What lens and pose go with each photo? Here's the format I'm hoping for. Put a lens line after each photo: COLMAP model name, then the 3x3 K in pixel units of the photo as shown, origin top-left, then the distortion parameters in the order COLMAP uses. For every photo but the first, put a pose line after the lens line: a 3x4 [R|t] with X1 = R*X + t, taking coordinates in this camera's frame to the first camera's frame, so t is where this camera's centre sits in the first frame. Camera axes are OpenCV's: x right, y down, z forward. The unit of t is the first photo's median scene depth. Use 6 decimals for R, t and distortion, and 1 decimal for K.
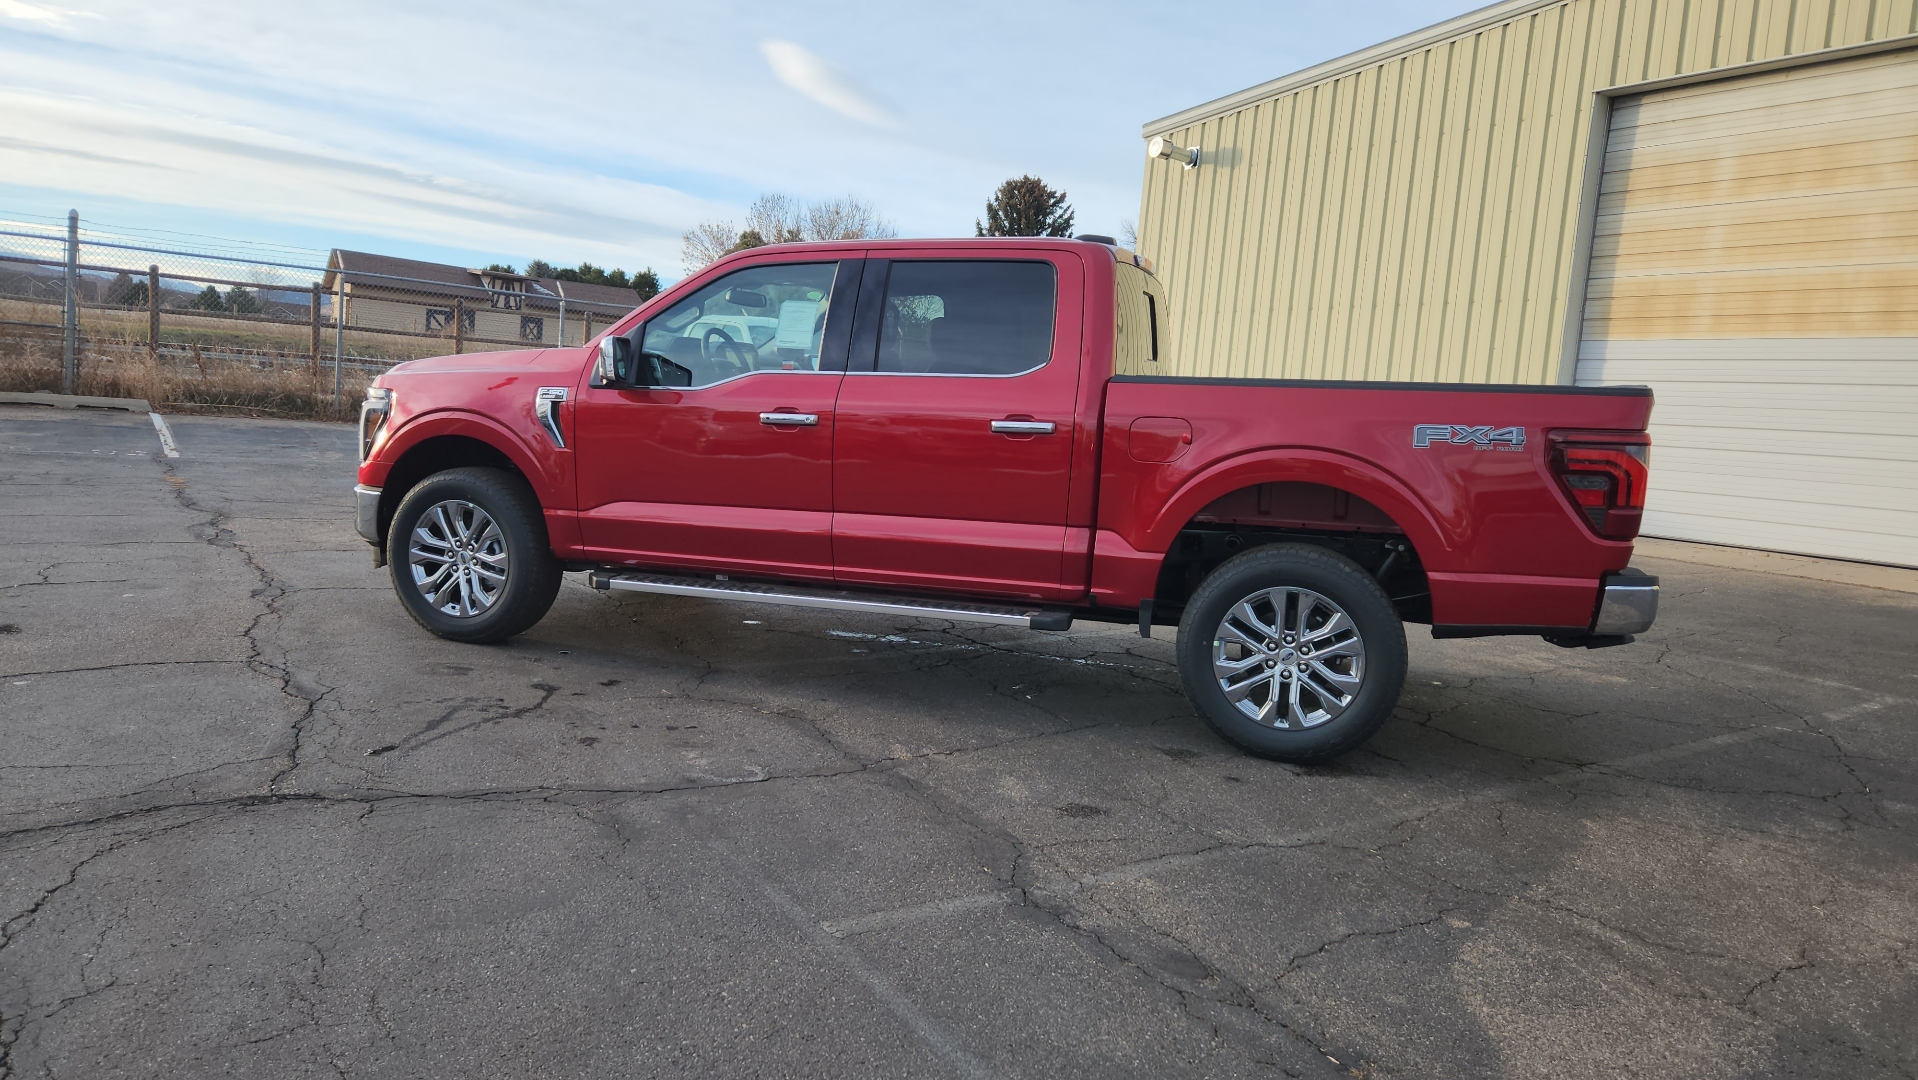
lens RADIAL K [[1279.1, 0, 927.2], [0, 1279.1, 524.9], [0, 0, 1]] dist [0.074142, -0.059348]
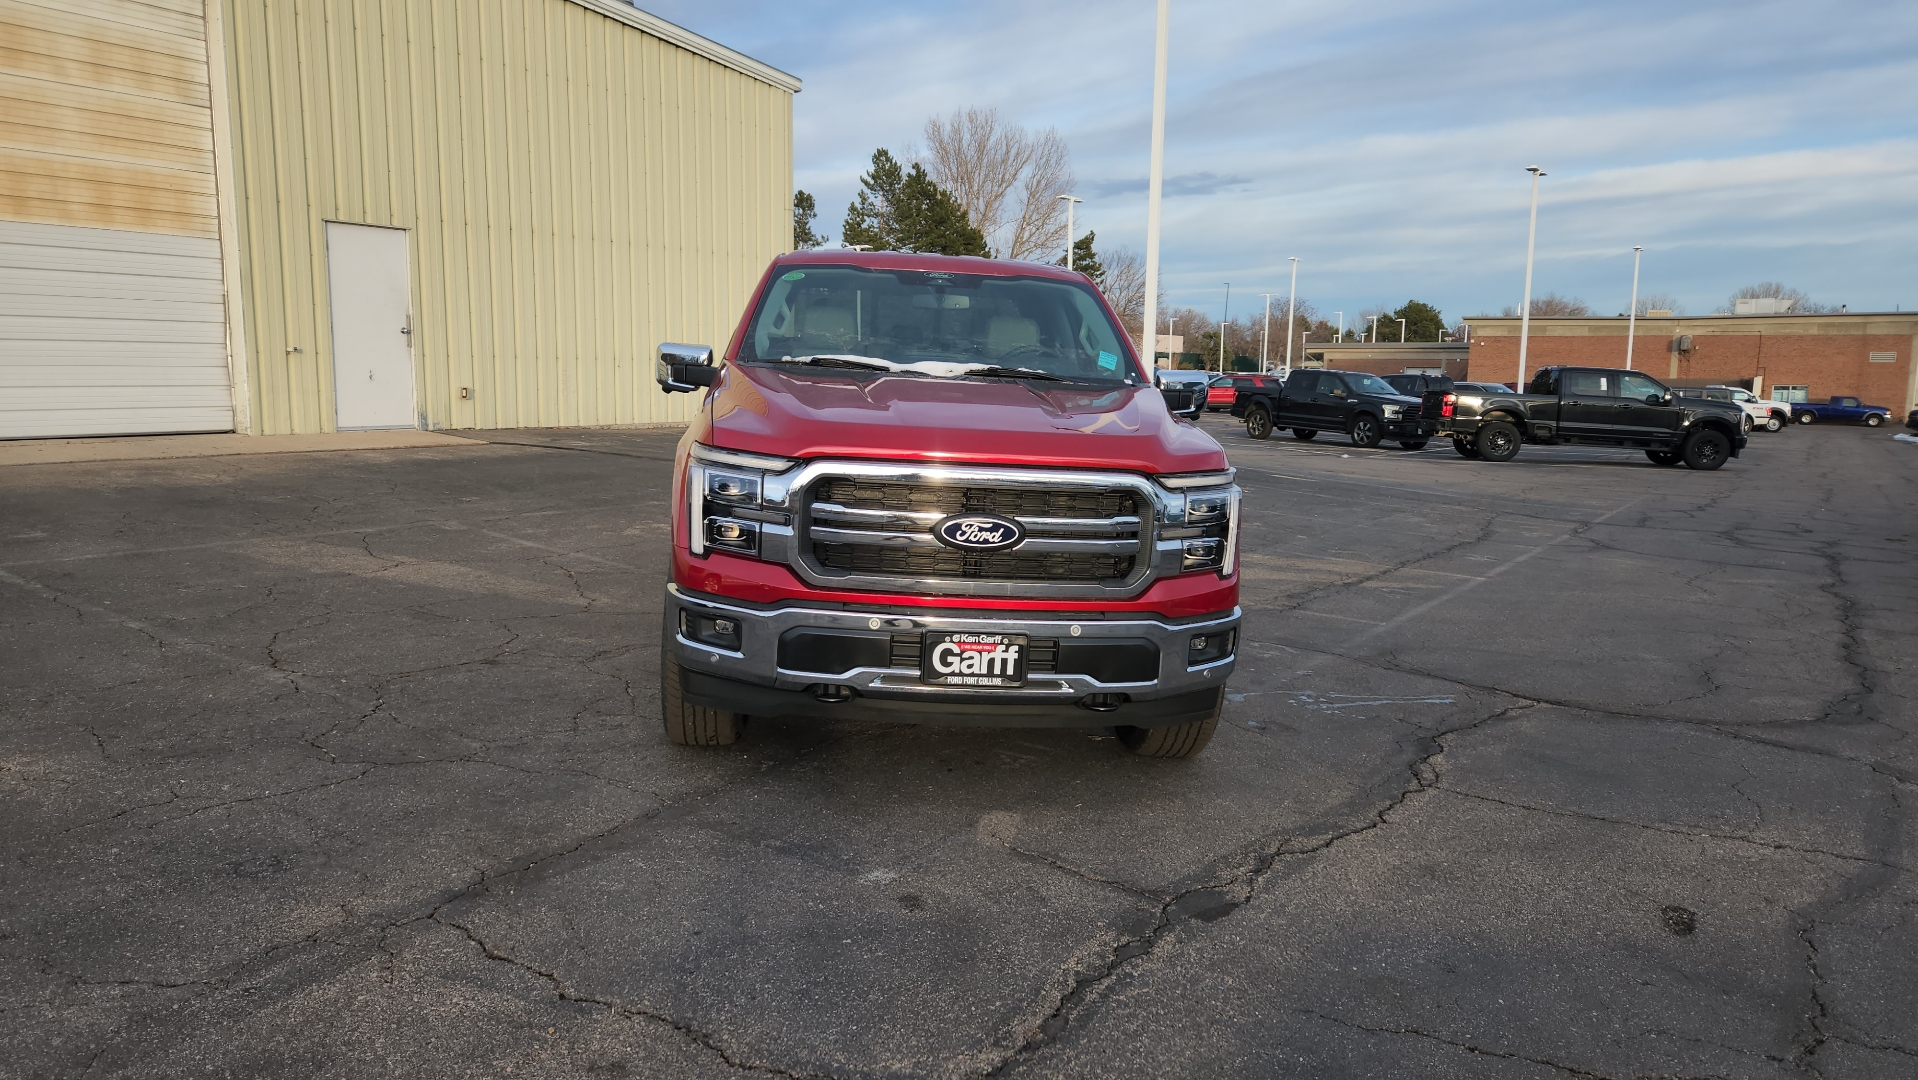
lens RADIAL K [[1278.1, 0, 931.9], [0, 1278.1, 526.5], [0, 0, 1]] dist [0.074017, -0.056802]
pose [[-0.388516, -0.204925, 0.898366, -1.100812], [0.028973, 0.971758, 0.234196, -0.268055], [-0.920986, 0.117017, -0.371606, 1.557590]]
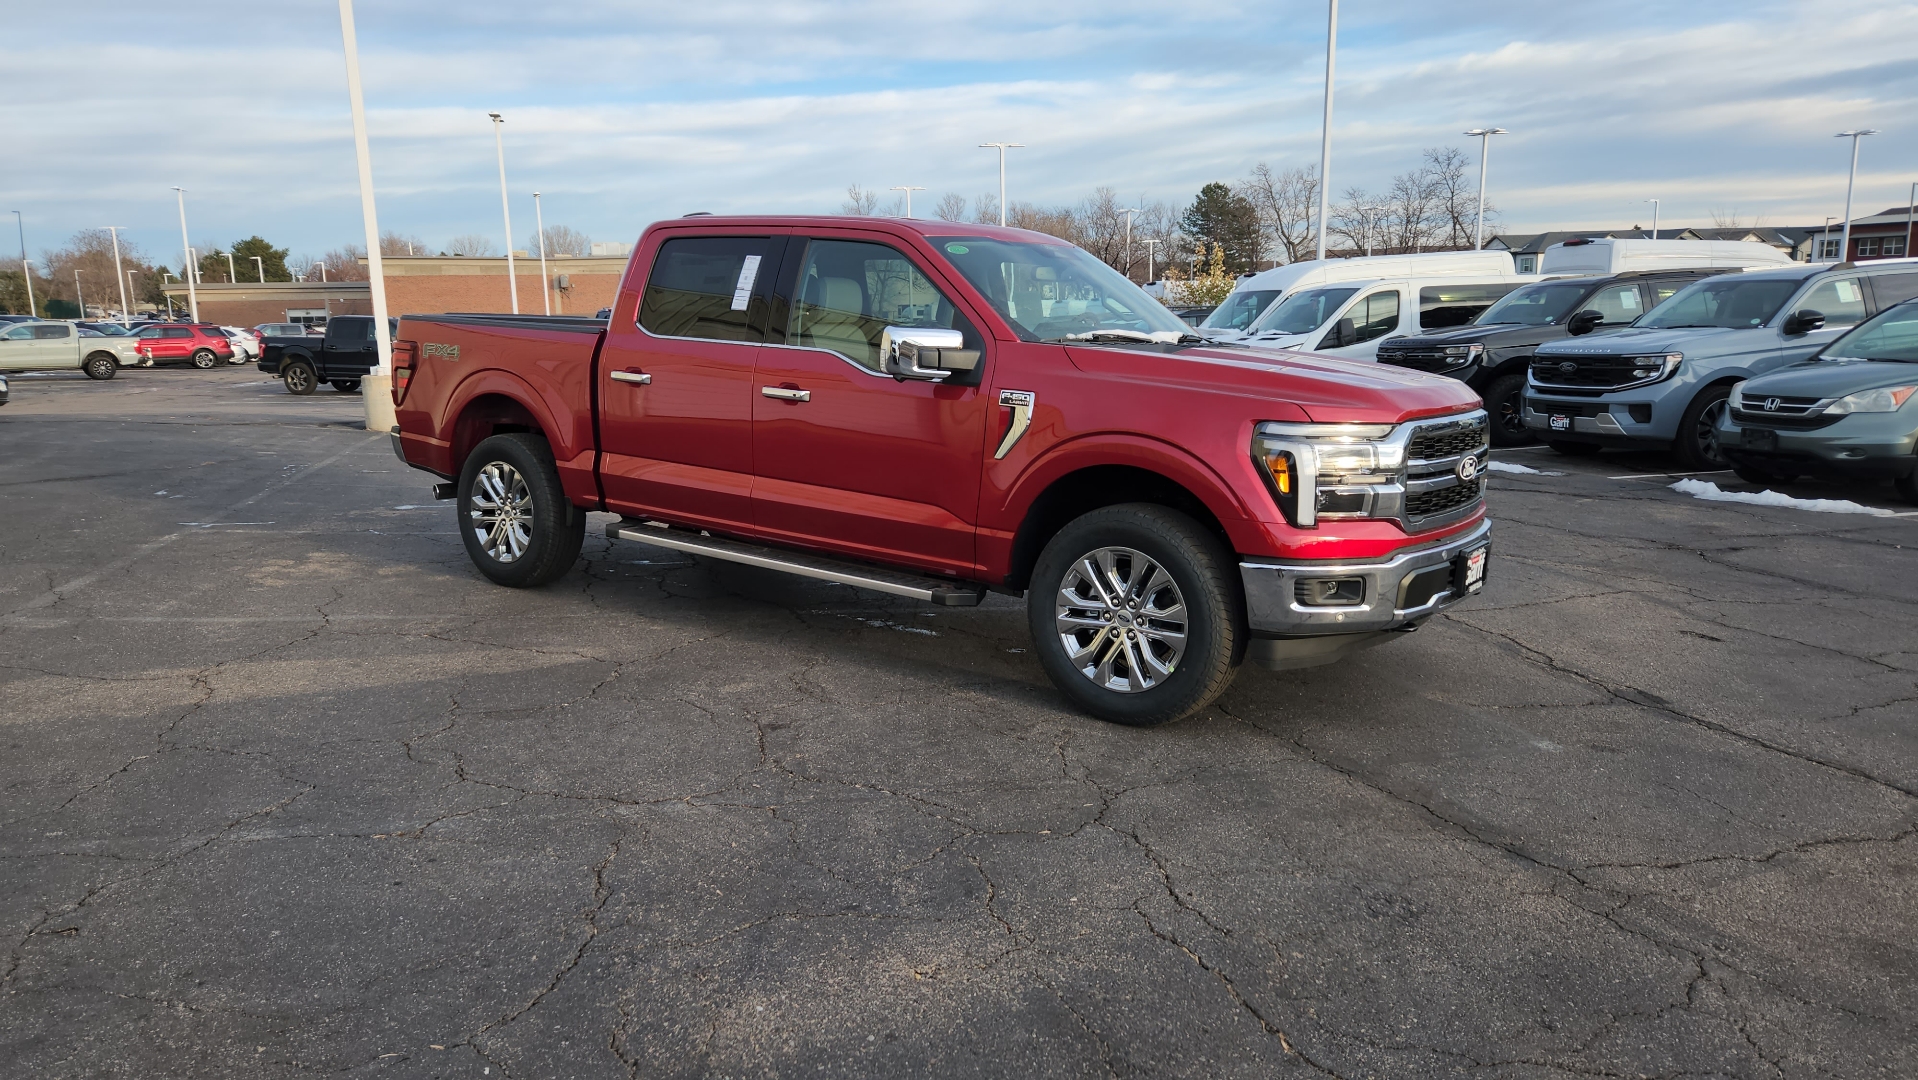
lens RADIAL K [[1278.1, 0, 923.9], [0, 1278.1, 541.5], [0, 0, 1]] dist [0.074017, -0.056802]
pose [[-0.946197, -0.122075, 0.299683, -0.400854], [-0.032020, 0.956887, 0.288690, -0.292970], [-0.322004, 0.263562, -0.909312, 2.201328]]
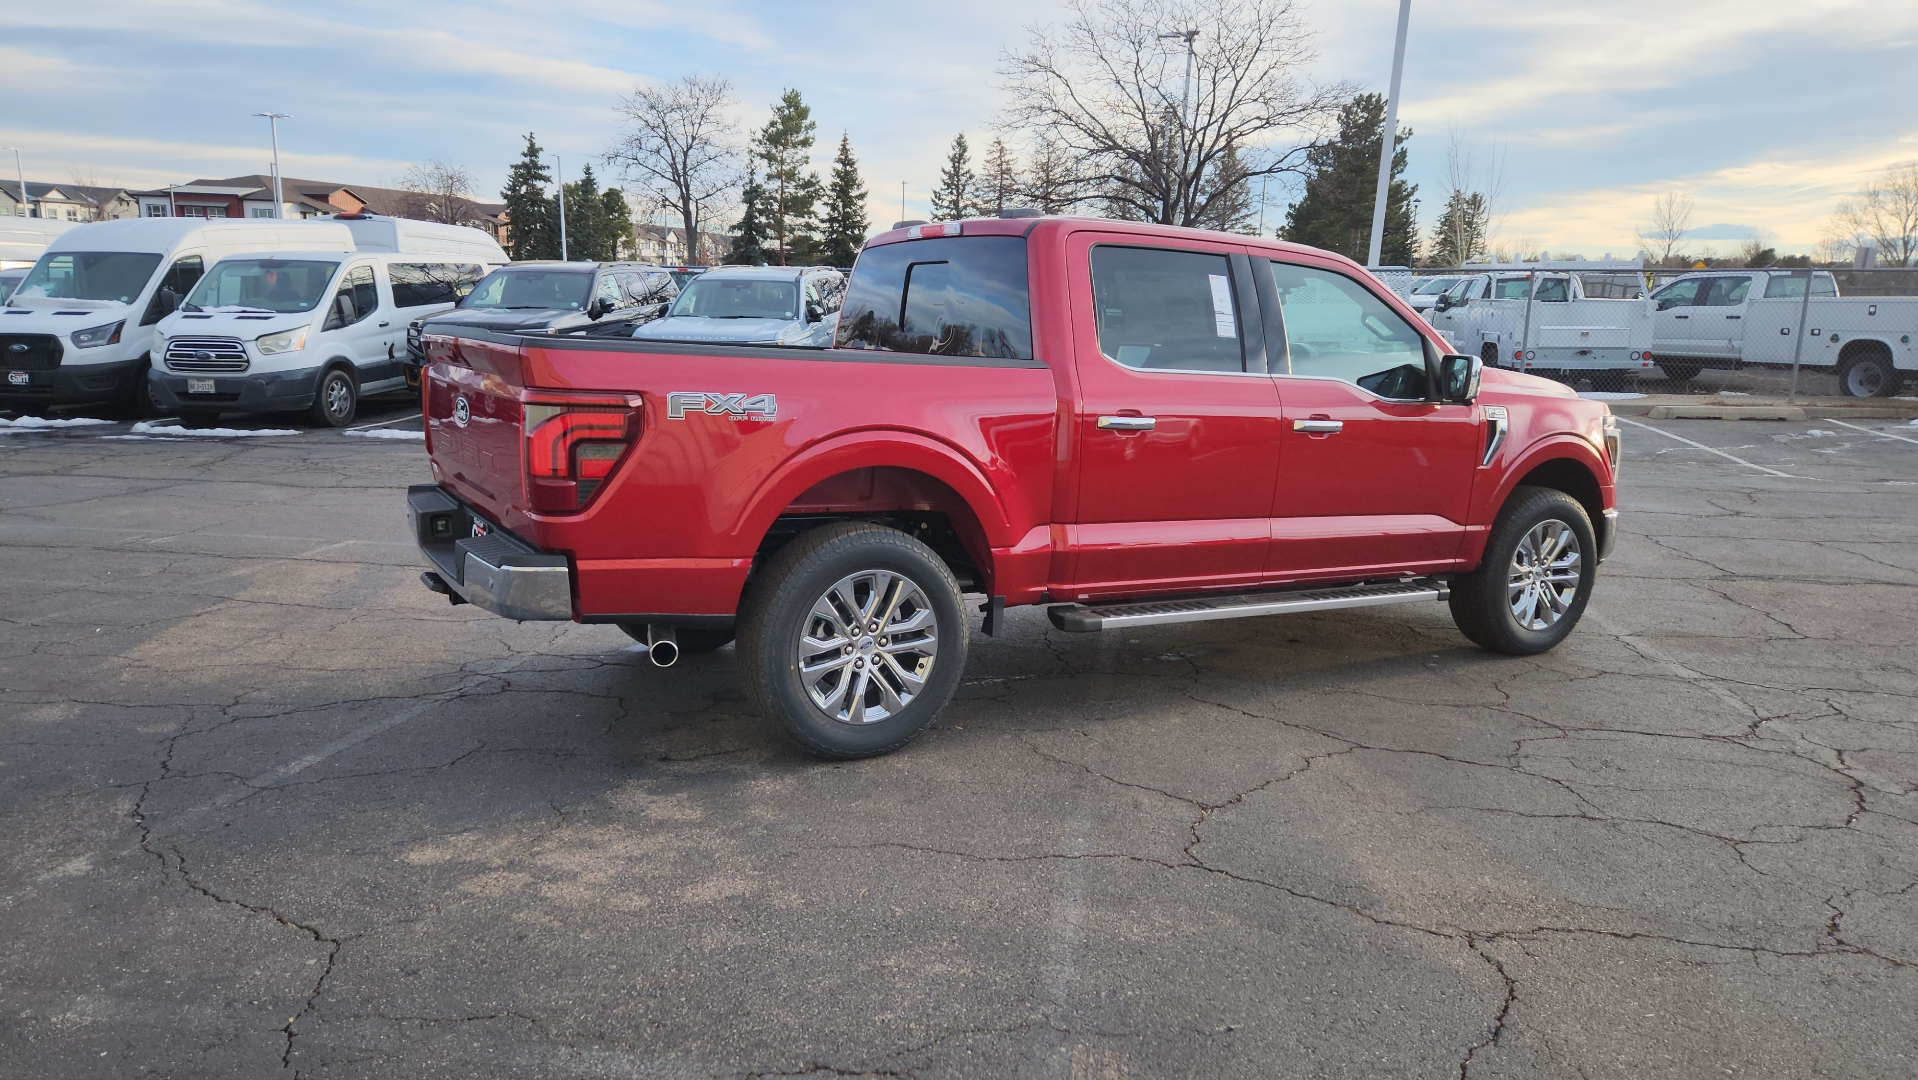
lens RADIAL K [[1279.1, 0, 922.4], [0, 1279.1, 545.9], [0, 0, 1]] dist [0.074142, -0.059348]
pose [[-0.659301, 0.057031, -0.749713, 0.928014], [-0.148696, 0.967535, 0.204365, -0.177679], [0.737029, 0.246217, -0.629417, 1.708019]]
